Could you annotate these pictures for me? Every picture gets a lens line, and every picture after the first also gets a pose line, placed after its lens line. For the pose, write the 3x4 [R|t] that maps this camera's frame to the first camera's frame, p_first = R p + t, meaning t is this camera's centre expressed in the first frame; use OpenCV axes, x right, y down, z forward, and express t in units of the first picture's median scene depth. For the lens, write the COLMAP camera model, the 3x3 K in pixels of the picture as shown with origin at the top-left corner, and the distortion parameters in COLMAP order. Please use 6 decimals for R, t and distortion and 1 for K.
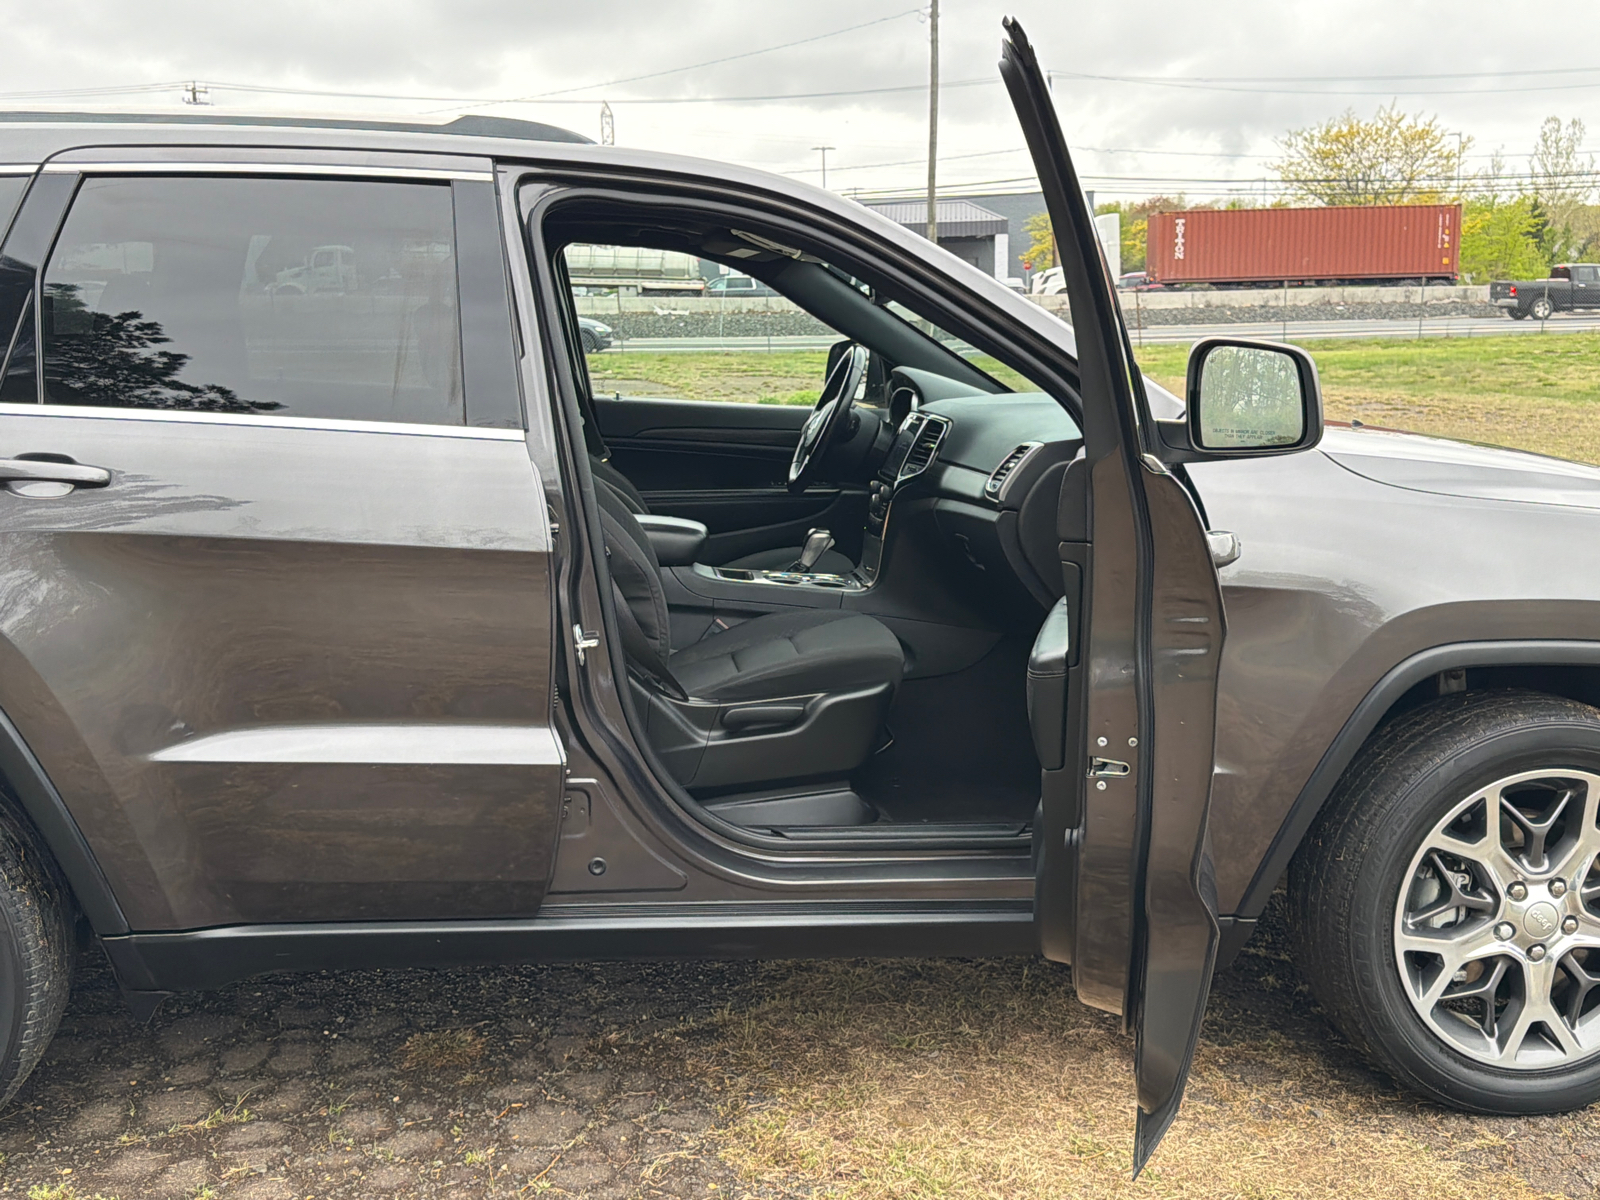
lens RADIAL K [[1697.5, 0, 802.6], [0, 1697.5, 602.0], [0, 0, 1]] dist [0.178334, -0.377754]
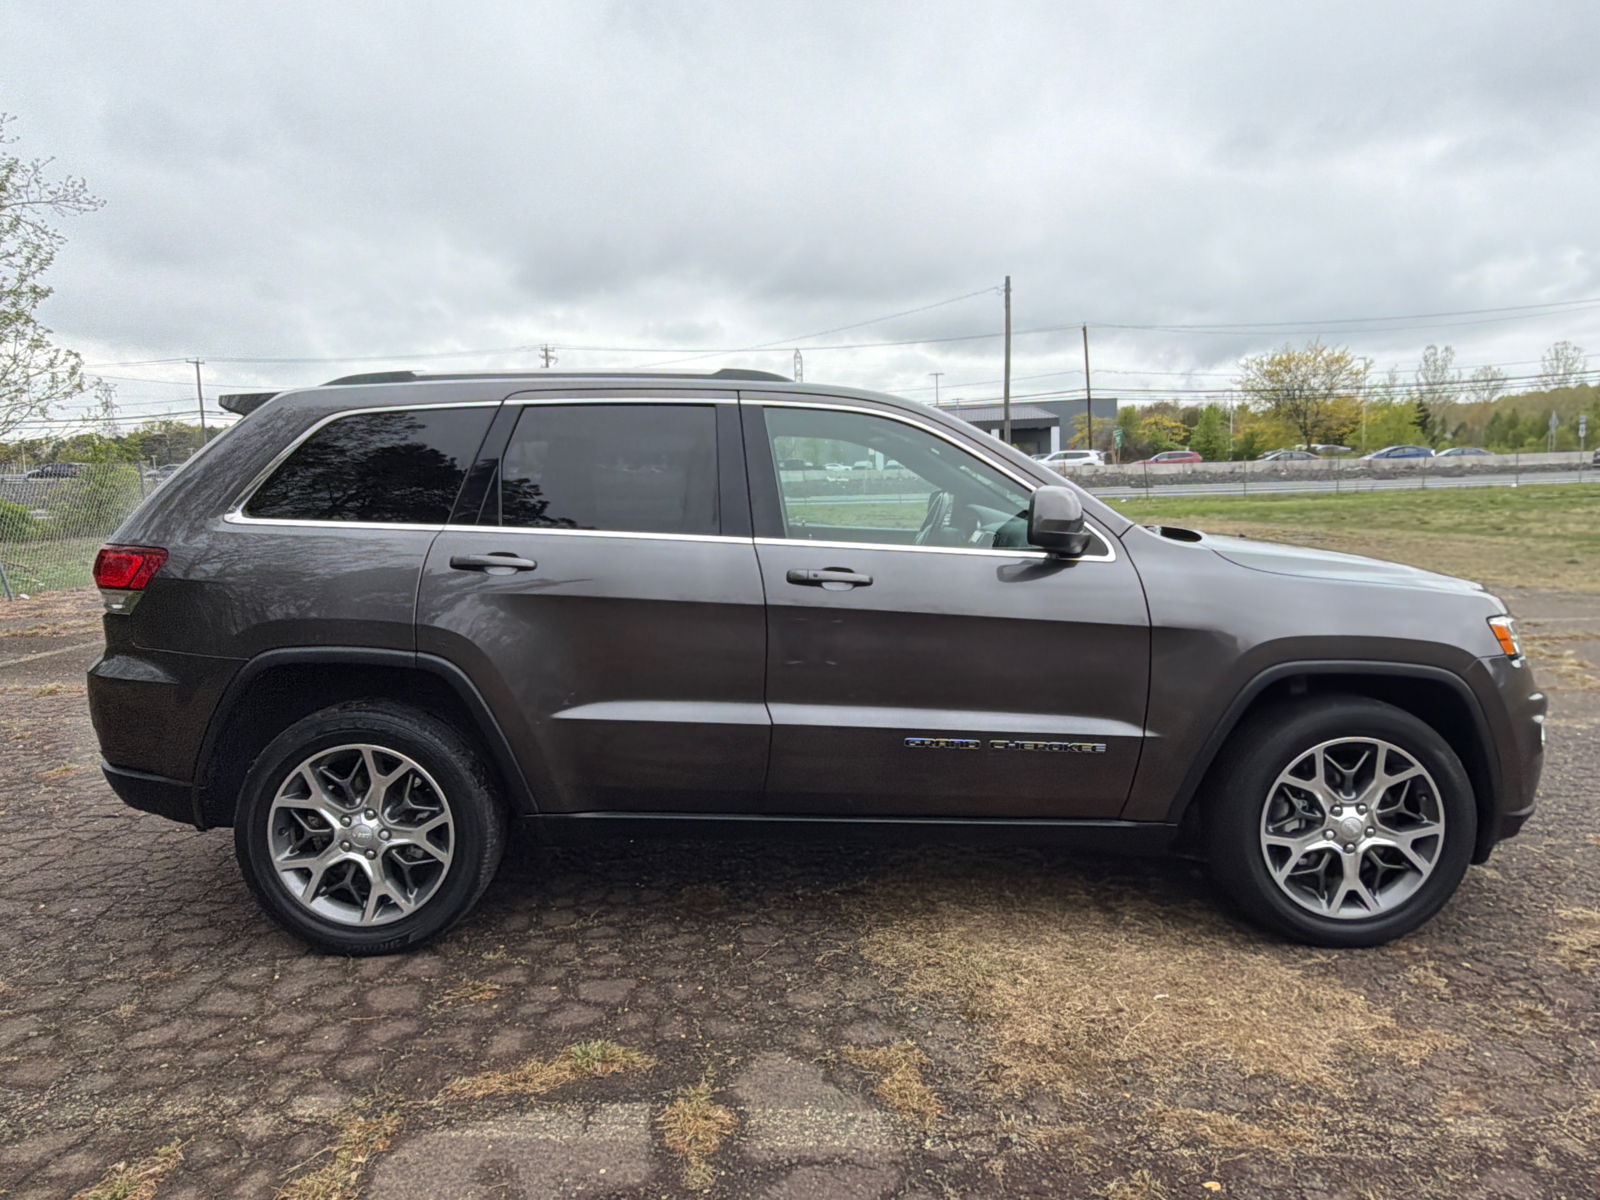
lens RADIAL K [[1122.5, 0, 793.5], [0, 1122.5, 603.8], [0, 0, 1]] dist [0.003908, 0.002233]
pose [[0.993359, 0.001632, -0.115043, 0.013862], [-0.008288, 0.998317, -0.057401, 0.031970], [0.114756, 0.057974, 0.991701, -0.144681]]
